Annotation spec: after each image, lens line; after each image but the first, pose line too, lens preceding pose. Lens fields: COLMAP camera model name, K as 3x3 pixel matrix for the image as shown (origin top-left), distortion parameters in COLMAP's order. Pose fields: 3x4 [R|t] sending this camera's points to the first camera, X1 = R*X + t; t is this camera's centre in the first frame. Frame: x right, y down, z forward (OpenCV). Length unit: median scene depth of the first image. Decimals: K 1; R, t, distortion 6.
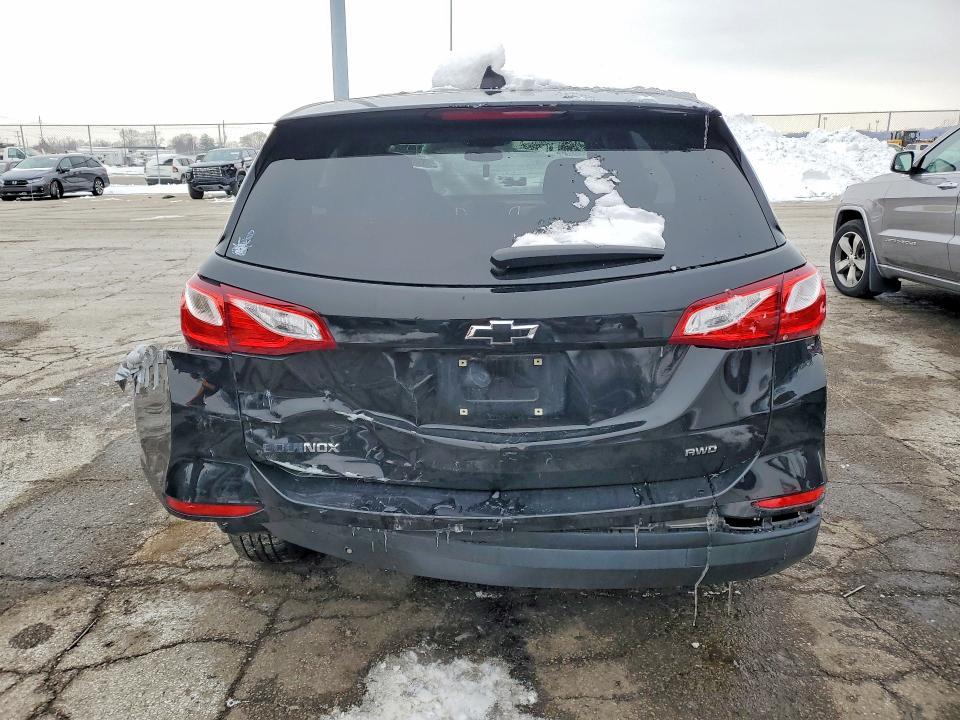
lens RADIAL K [[740.1, 0, 472.4], [0, 740.1, 360.1], [0, 0, 1]] dist [-0.004650, 0.047736]
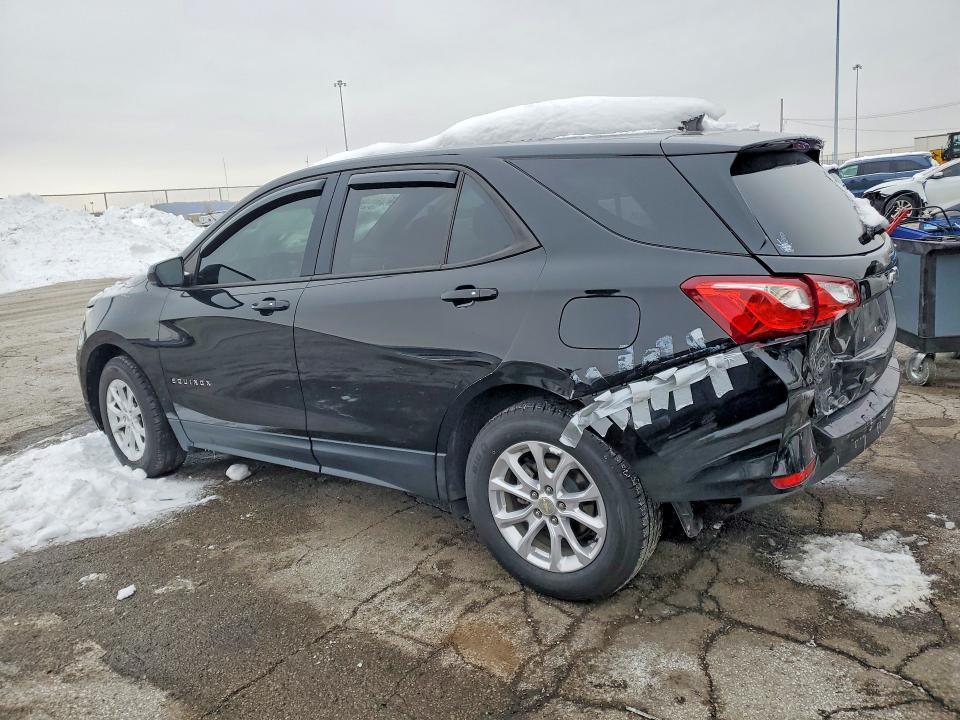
lens RADIAL K [[740.1, 0, 472.4], [0, 740.1, 360.1], [0, 0, 1]] dist [-0.004650, 0.047736]
pose [[0.578175, -0.210911, 0.788181, -1.238827], [0.290097, 0.956030, 0.043023, -0.136037], [-0.762599, 0.203775, 0.613937, 0.522232]]
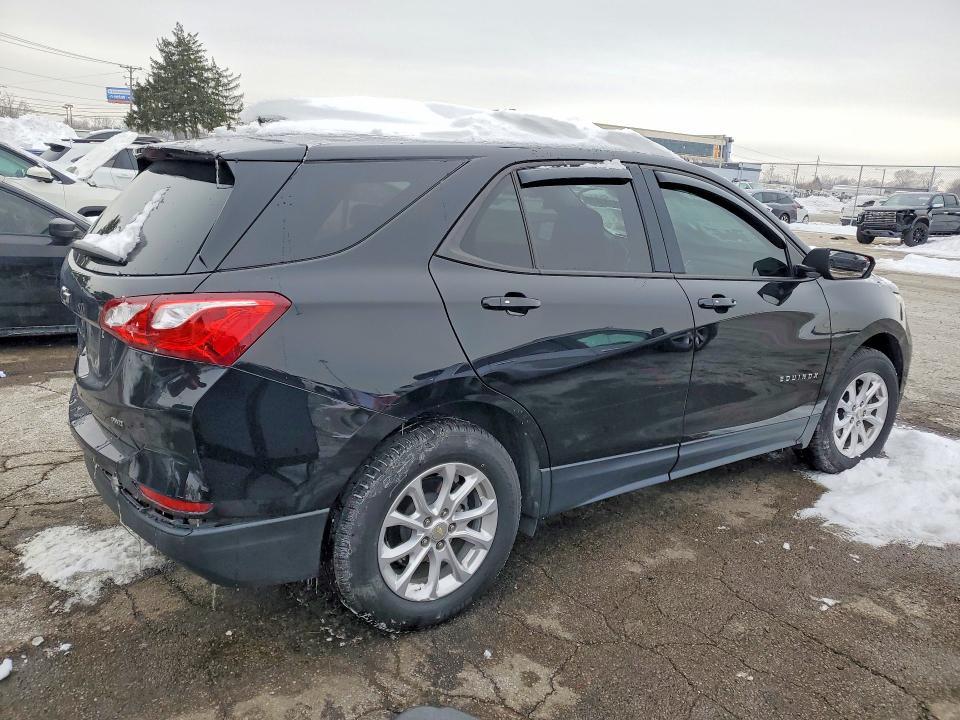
lens RADIAL K [[740.1, 0, 472.4], [0, 740.1, 360.1], [0, 0, 1]] dist [-0.004650, 0.047736]
pose [[0.597413, 0.238464, -0.765658, 1.198671], [-0.275476, 0.957689, 0.083330, -0.185838], [0.753134, 0.161138, 0.637827, 0.477706]]
